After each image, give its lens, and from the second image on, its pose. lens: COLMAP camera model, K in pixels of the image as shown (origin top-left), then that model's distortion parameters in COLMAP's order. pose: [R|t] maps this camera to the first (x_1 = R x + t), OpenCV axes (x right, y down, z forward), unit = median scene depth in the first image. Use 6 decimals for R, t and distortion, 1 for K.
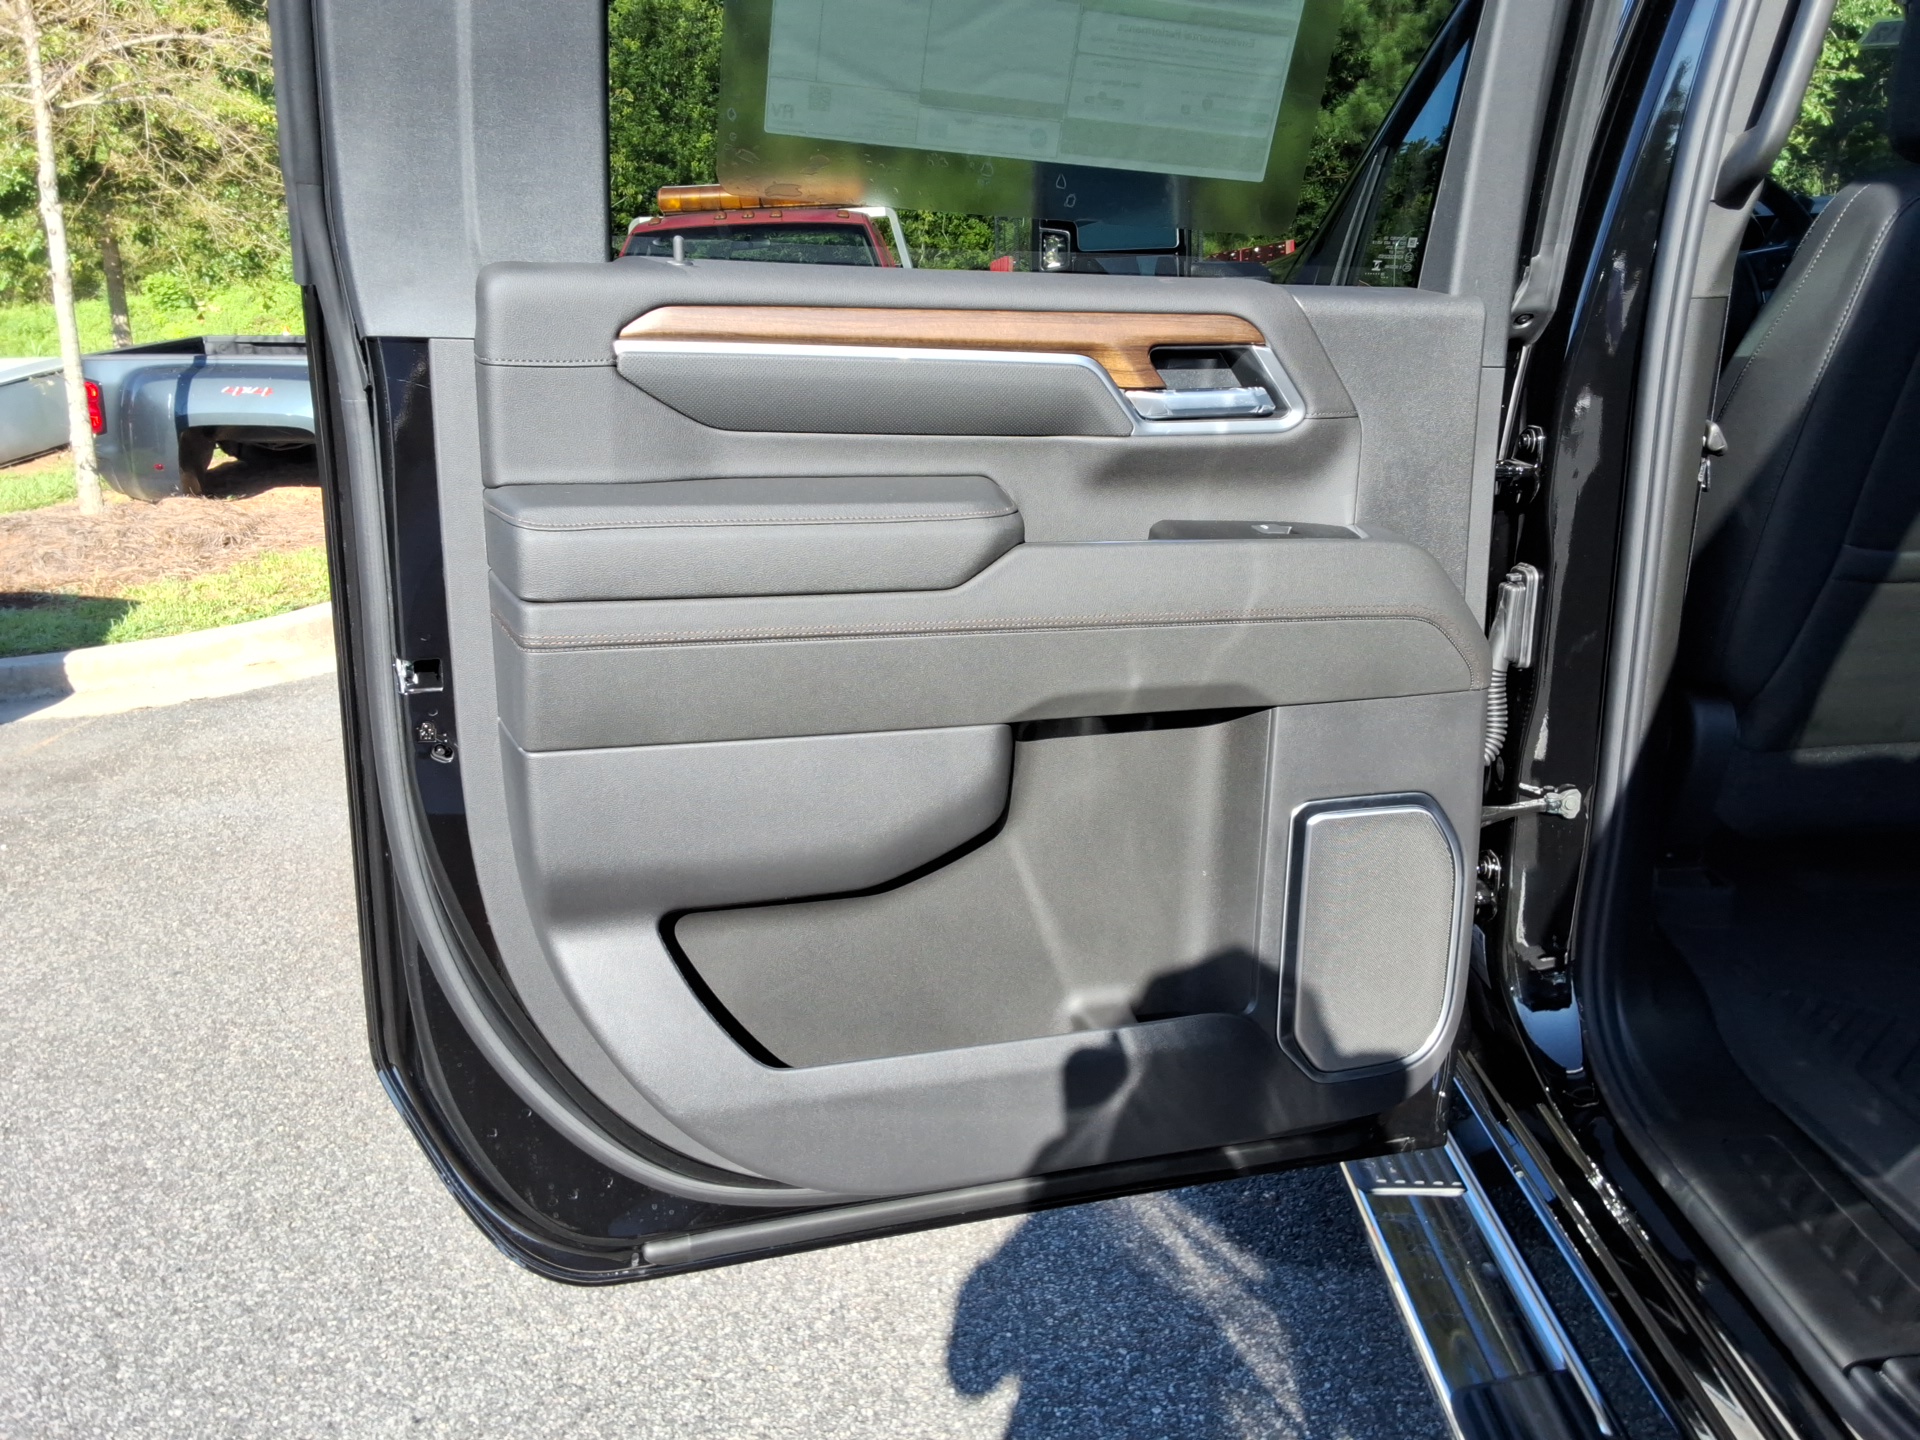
lens RADIAL K [[1542.5, 0, 972.3], [0, 1542.5, 700.2], [0, 0, 1]] dist [0.126871, -0.215923]
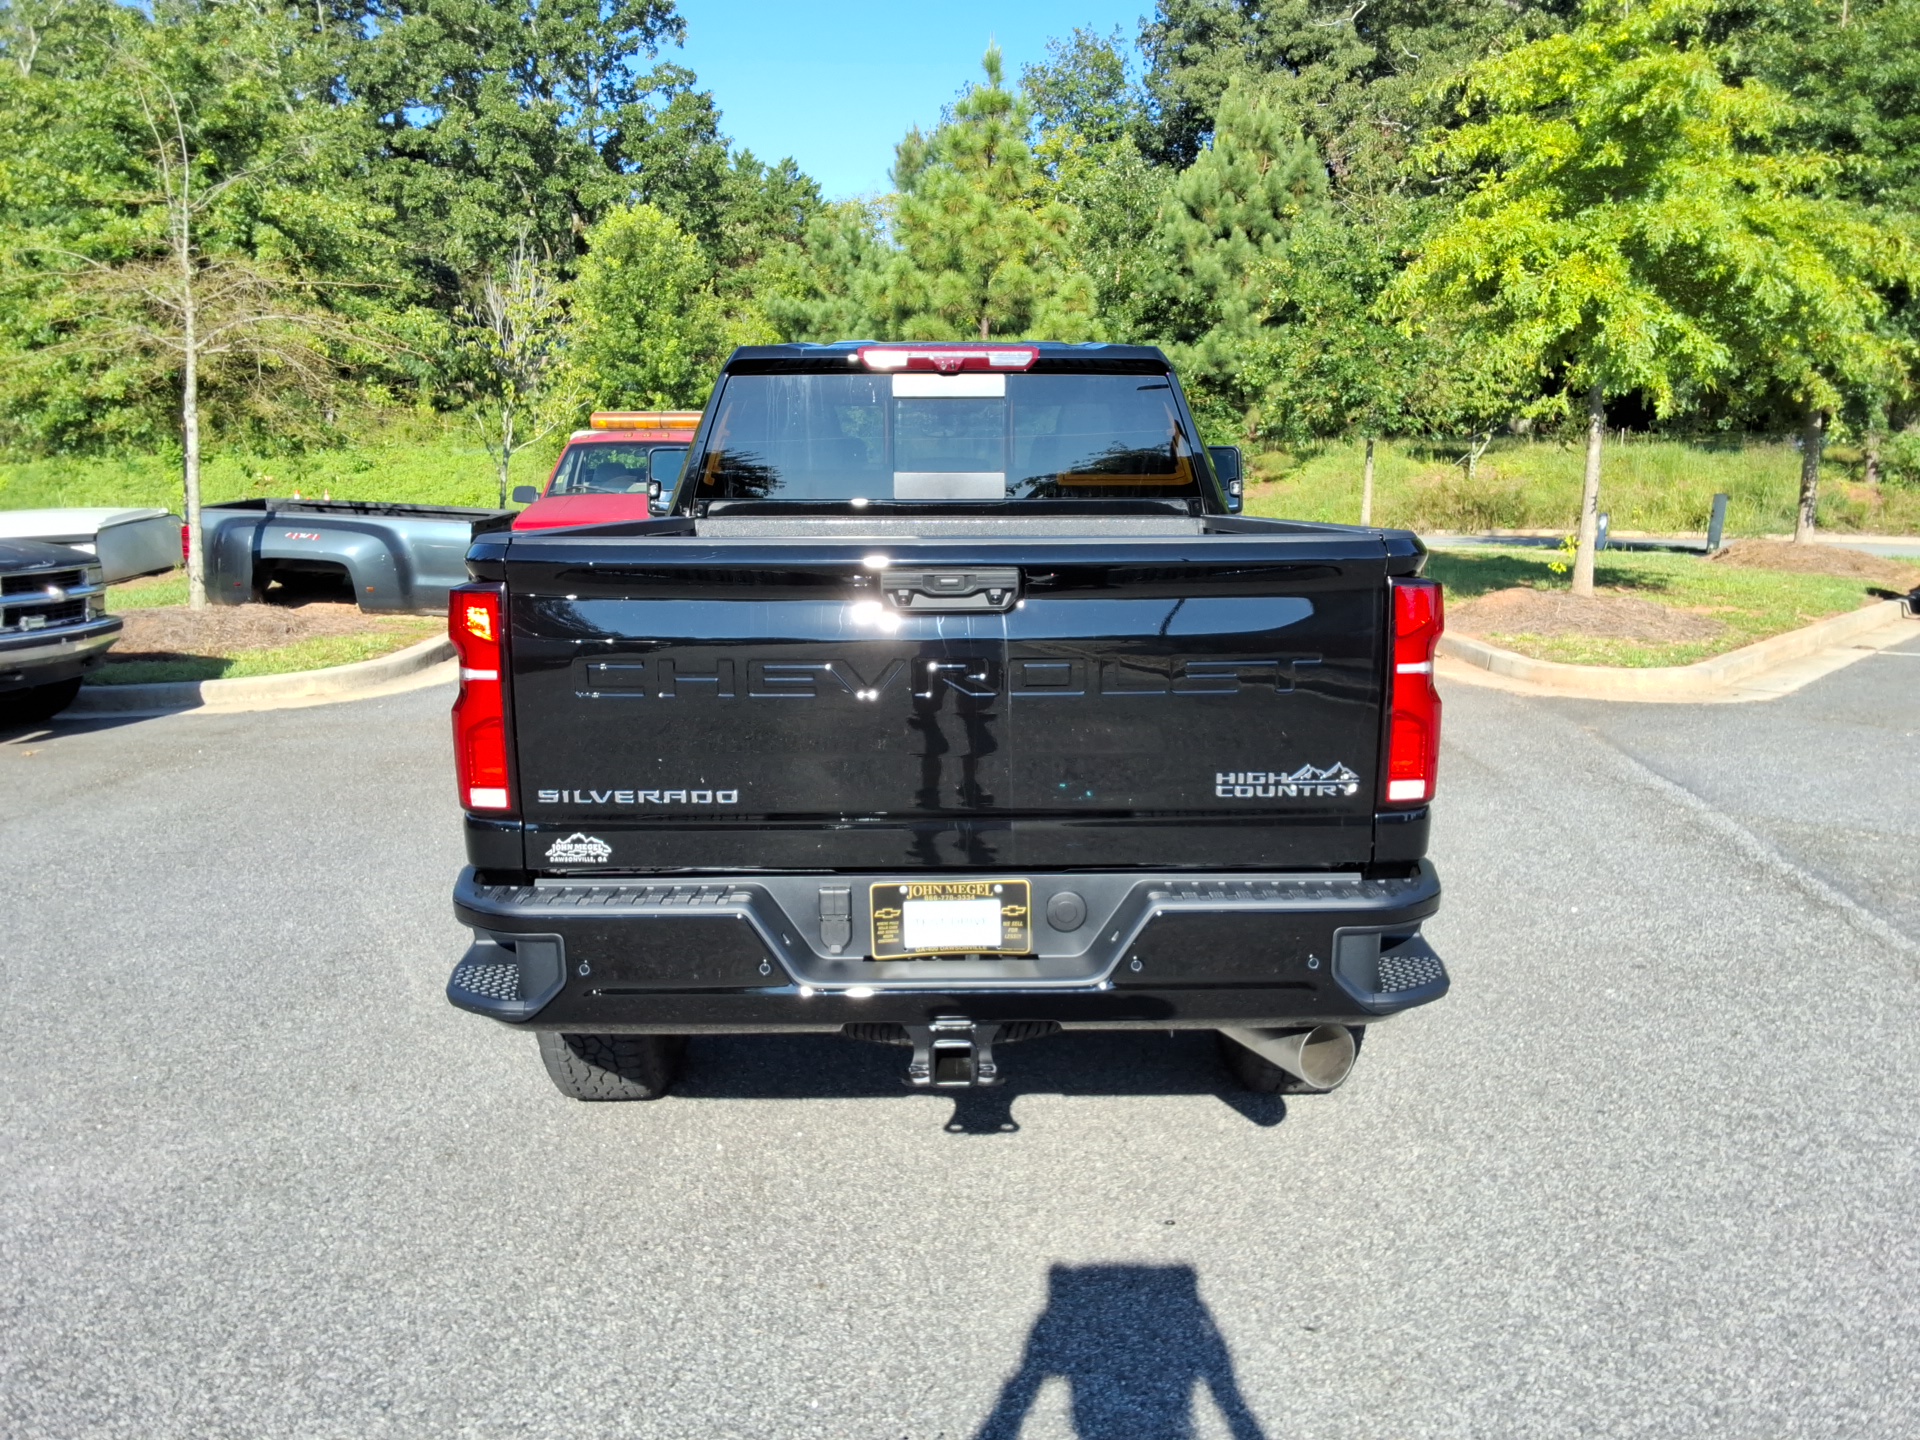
lens RADIAL K [[1542.5, 0, 972.3], [0, 1542.5, 700.2], [0, 0, 1]] dist [0.126871, -0.215923]
pose [[0.999235, 0.033891, 0.019489, 0.145435], [-0.031451, 0.992957, -0.114221, 0.104838], [-0.023223, 0.113521, 0.993264, -0.462122]]
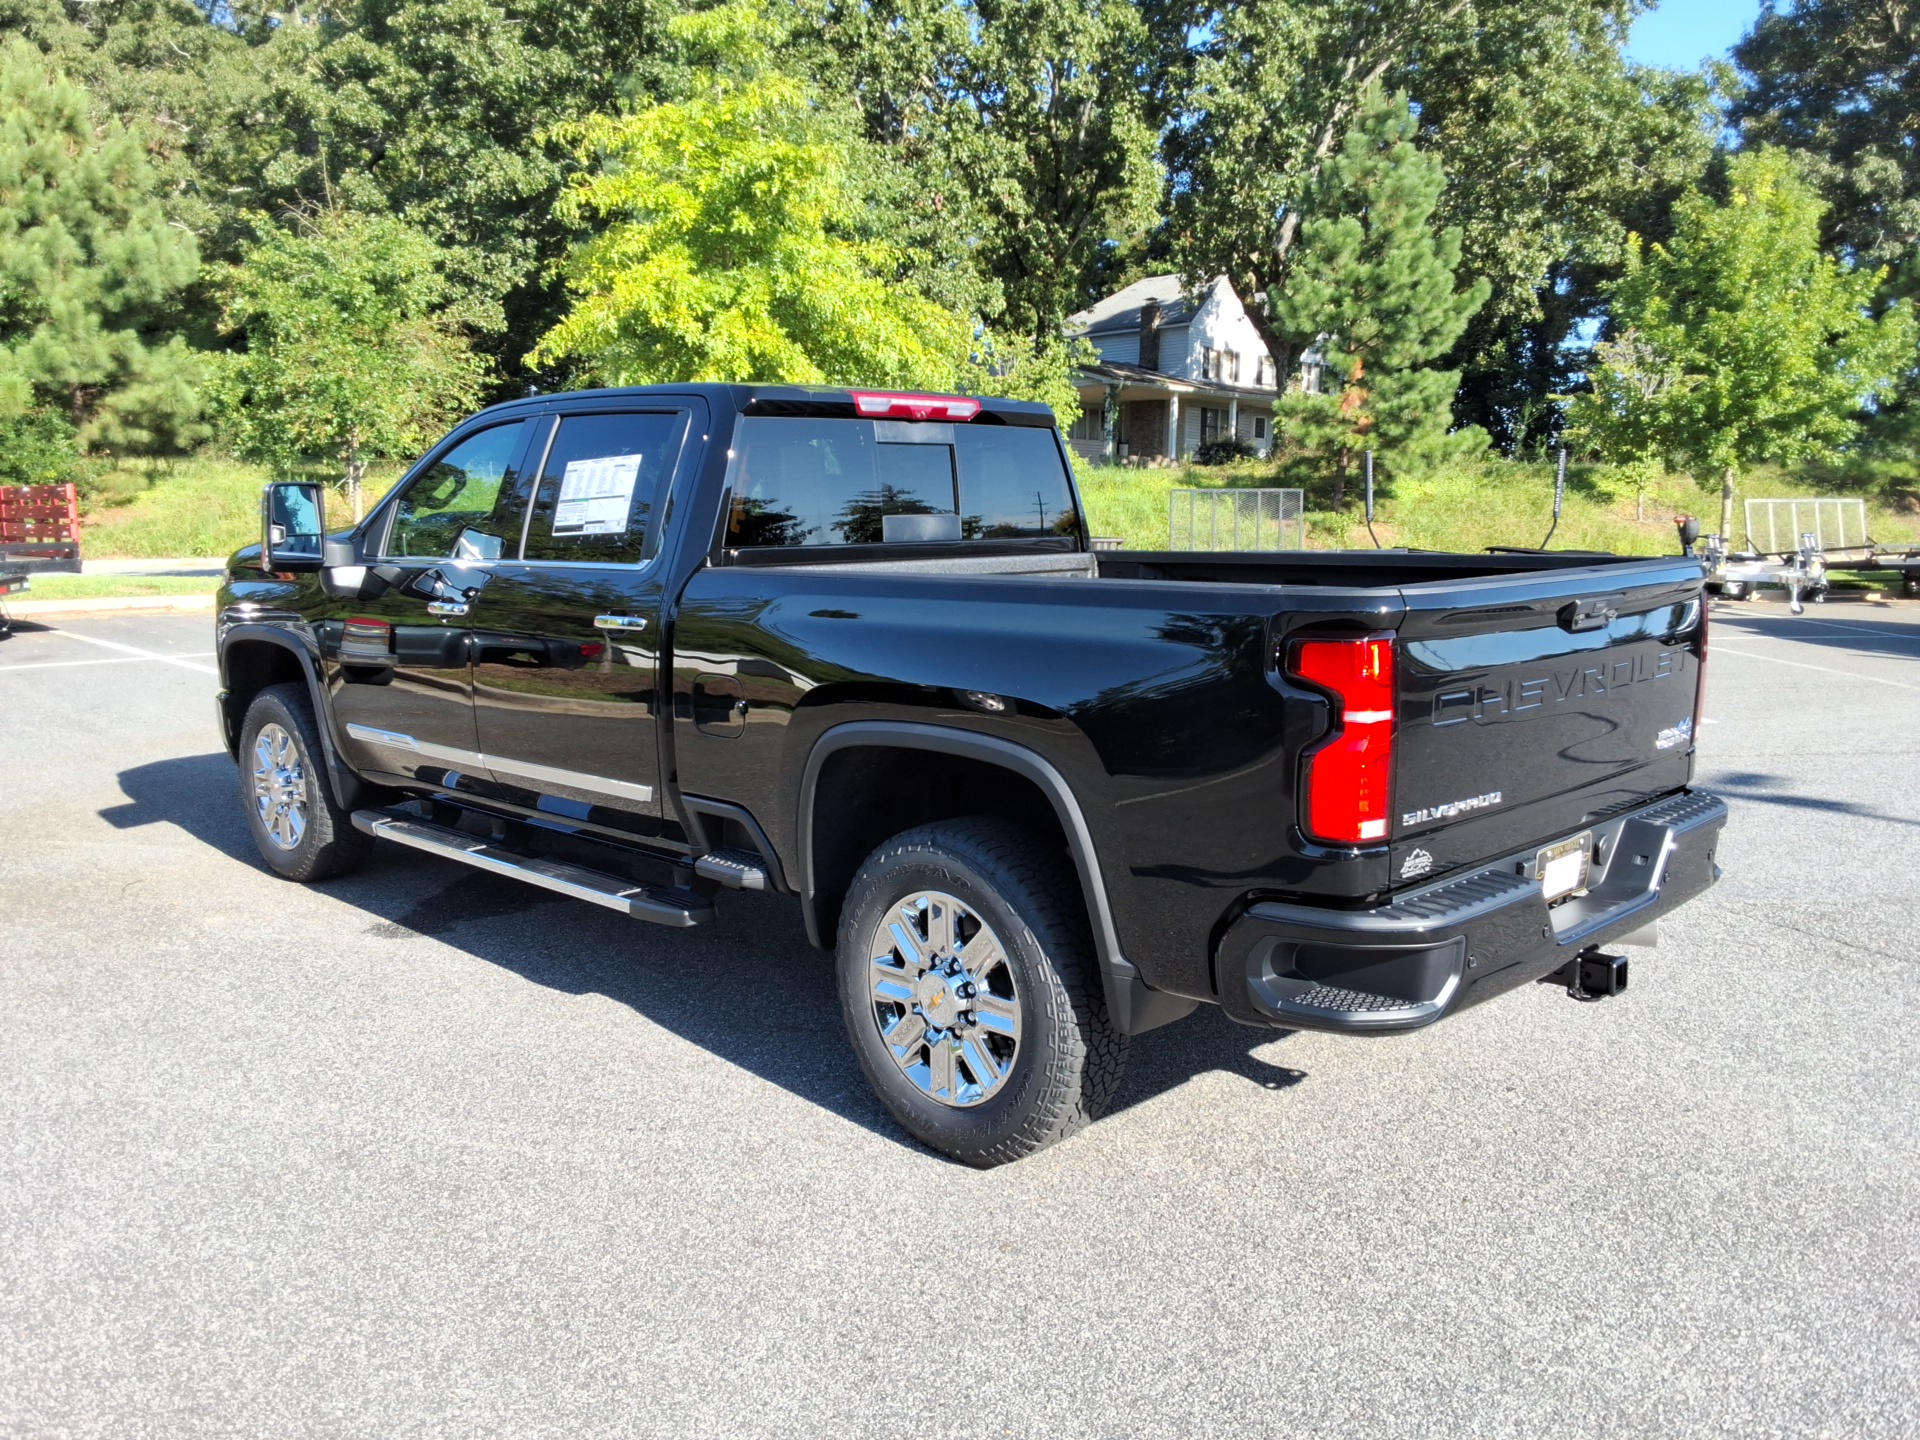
lens RADIAL K [[1532.7, 0, 973.3], [0, 1532.7, 712.7], [0, 0, 1]] dist [0.119276, -0.181354]
pose [[0.702137, -0.065725, 0.709002, -0.209895], [0.159919, 0.984849, -0.067074, 0.077737], [-0.693851, 0.160478, 0.702010, -0.338469]]
